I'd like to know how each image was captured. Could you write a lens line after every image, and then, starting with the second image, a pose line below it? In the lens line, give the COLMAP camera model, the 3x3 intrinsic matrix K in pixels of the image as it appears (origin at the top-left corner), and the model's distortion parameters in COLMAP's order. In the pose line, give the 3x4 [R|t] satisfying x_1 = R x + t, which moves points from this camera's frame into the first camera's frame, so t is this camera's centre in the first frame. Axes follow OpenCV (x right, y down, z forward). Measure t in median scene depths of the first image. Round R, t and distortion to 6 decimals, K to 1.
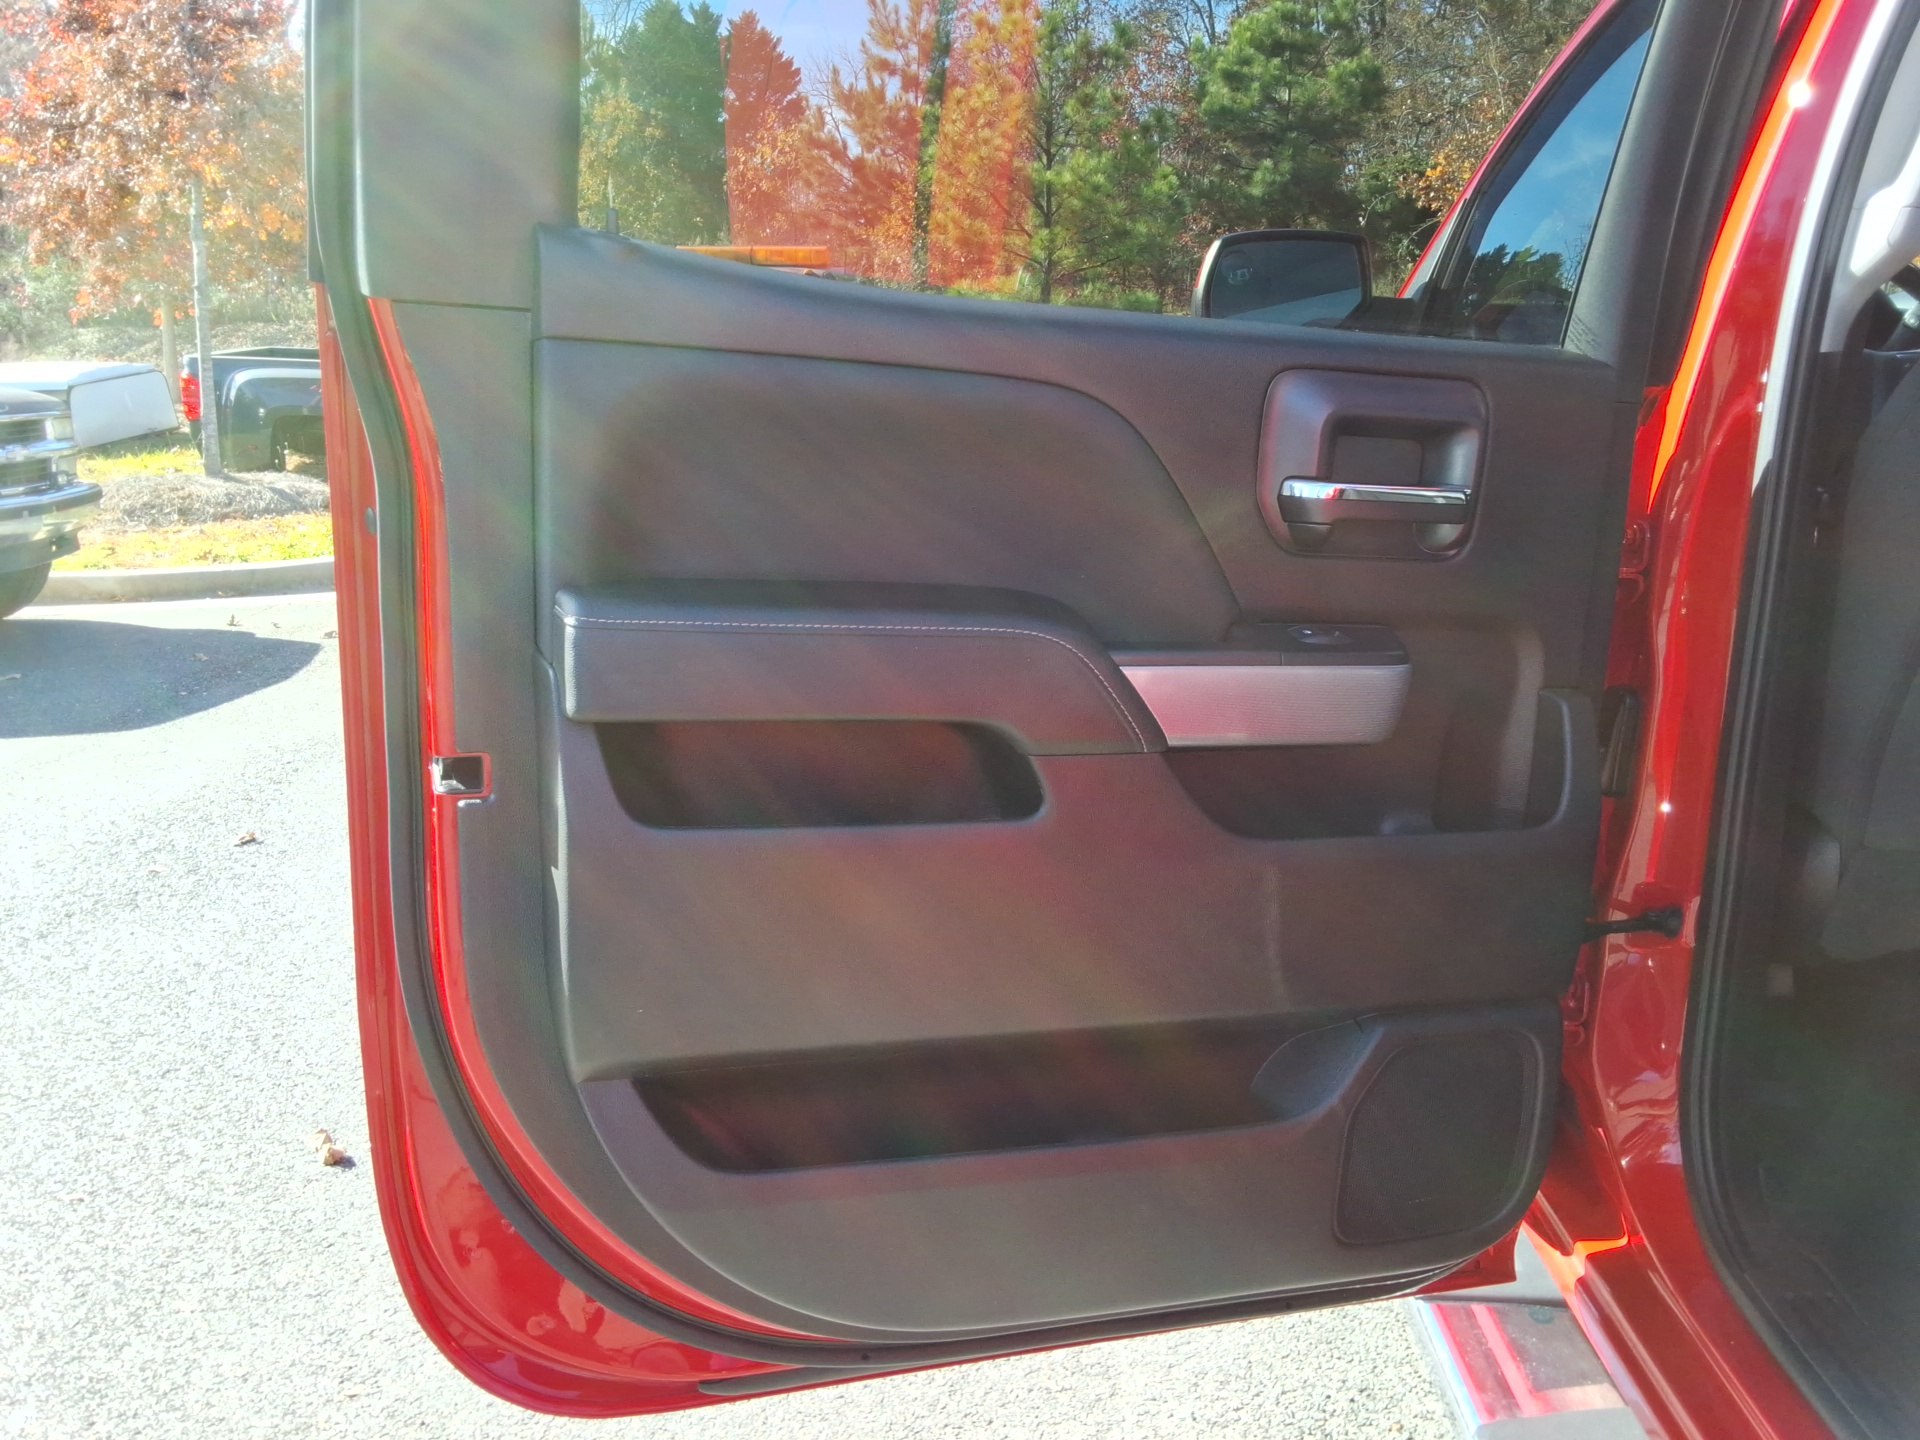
lens RADIAL K [[1543.2, 0, 980.0], [0, 1543.2, 716.1], [0, 0, 1]] dist [0.098778, -0.157589]
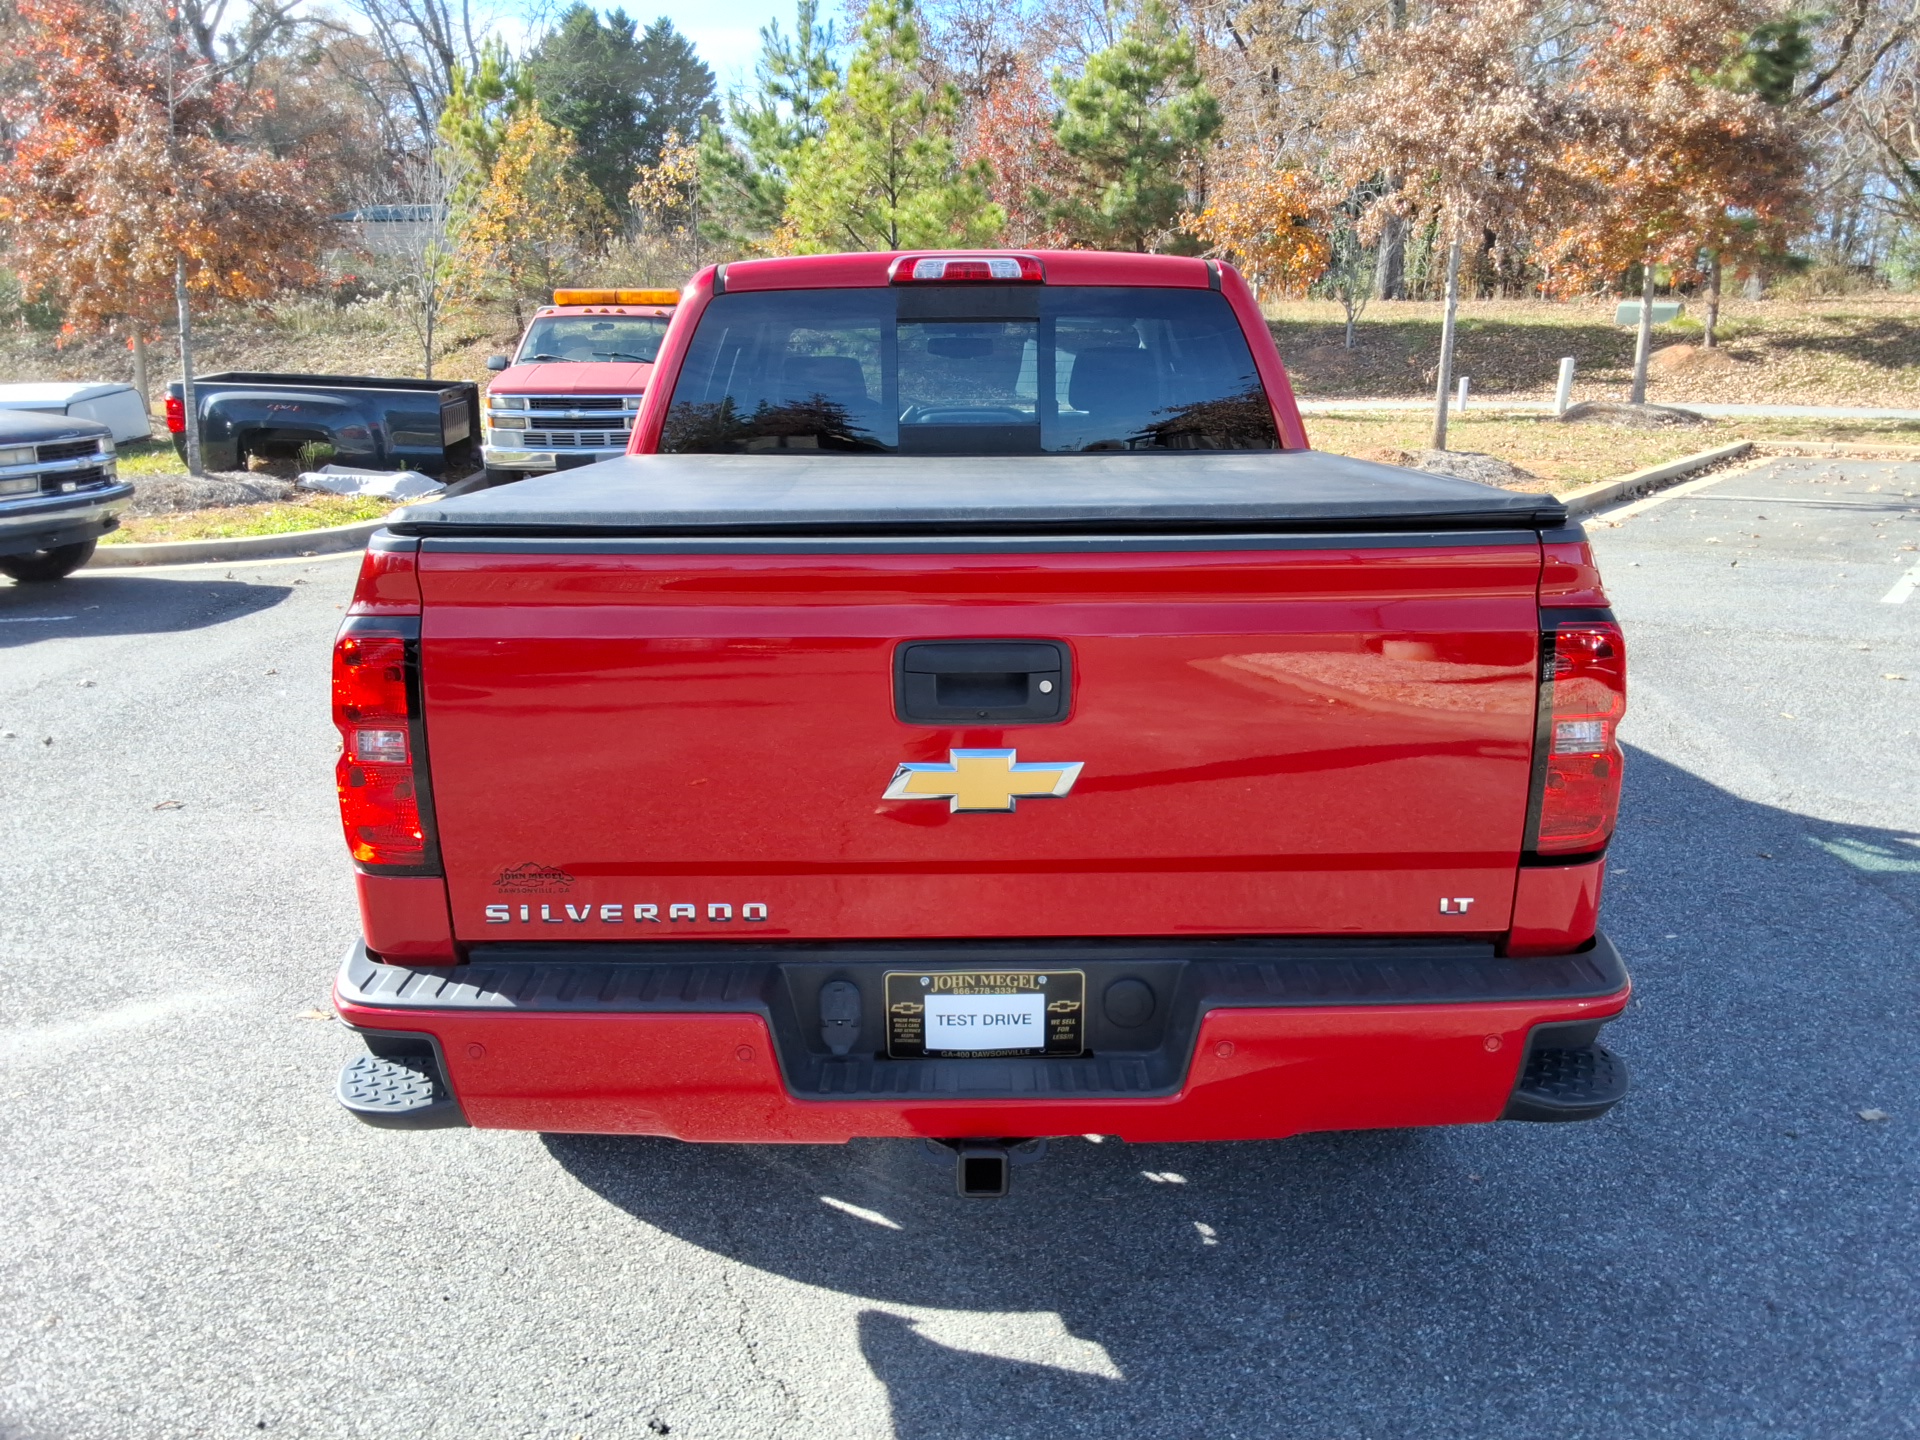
lens RADIAL K [[1543.2, 0, 985.2], [0, 1543.2, 722.6], [0, 0, 1]] dist [0.098778, -0.157589]
pose [[0.999095, -0.014964, 0.039810, 0.094928], [0.014520, 0.999829, 0.011428, 0.039430], [-0.039975, -0.010840, 0.999142, -0.276240]]
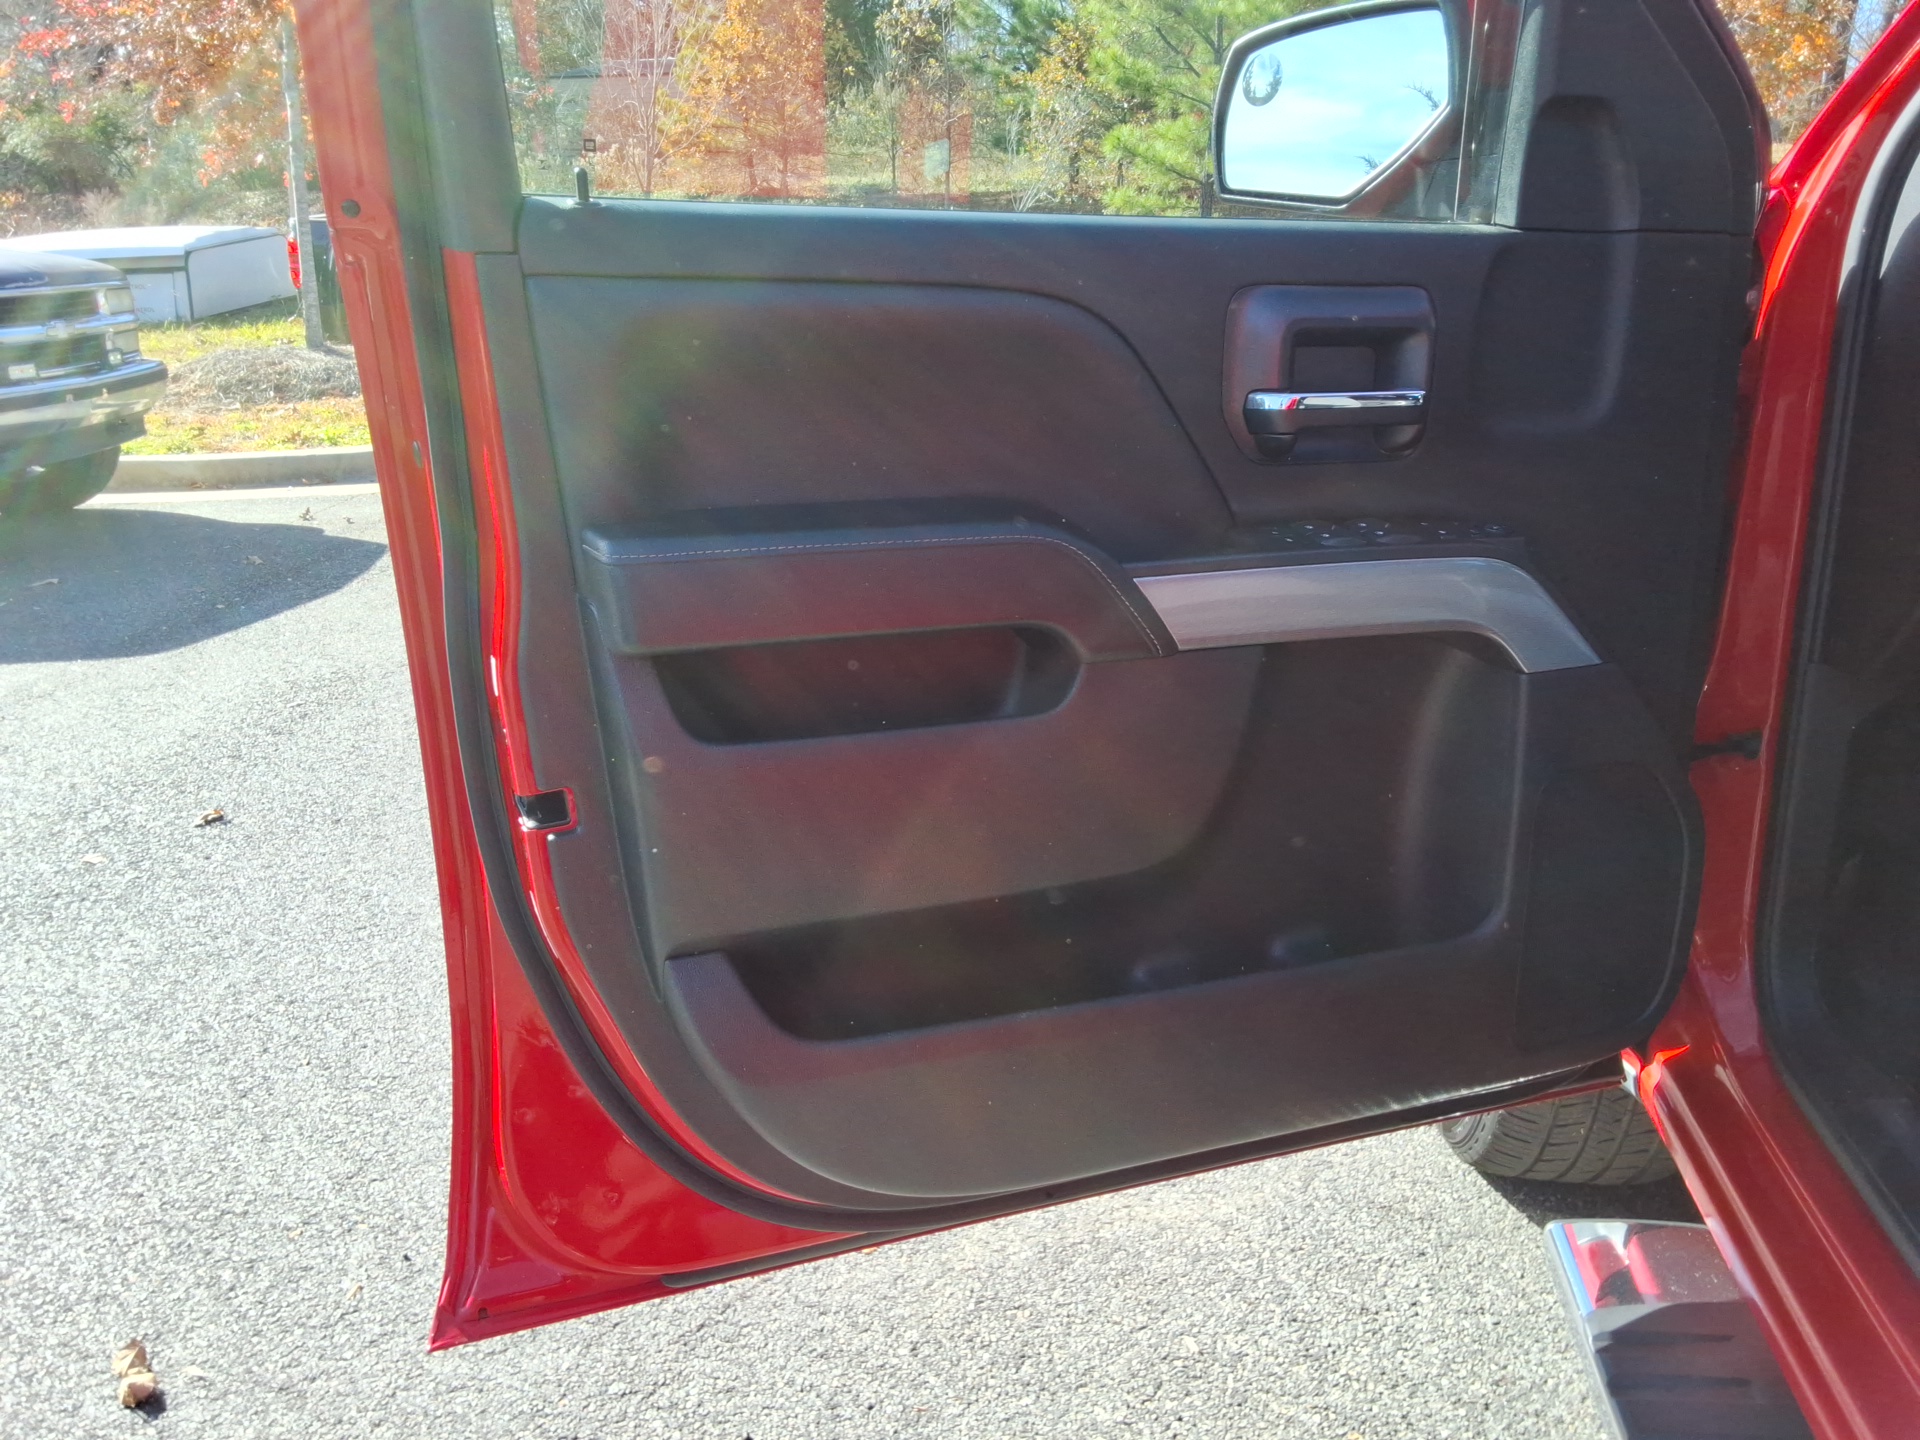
lens RADIAL K [[1543.2, 0, 980.0], [0, 1543.2, 710.3], [0, 0, 1]] dist [0.098778, -0.157589]
pose [[0.994964, 0.021262, -0.097954, 0.003798], [-0.013167, 0.996499, 0.082558, -0.015353], [0.099367, -0.080852, 0.991761, 0.069400]]
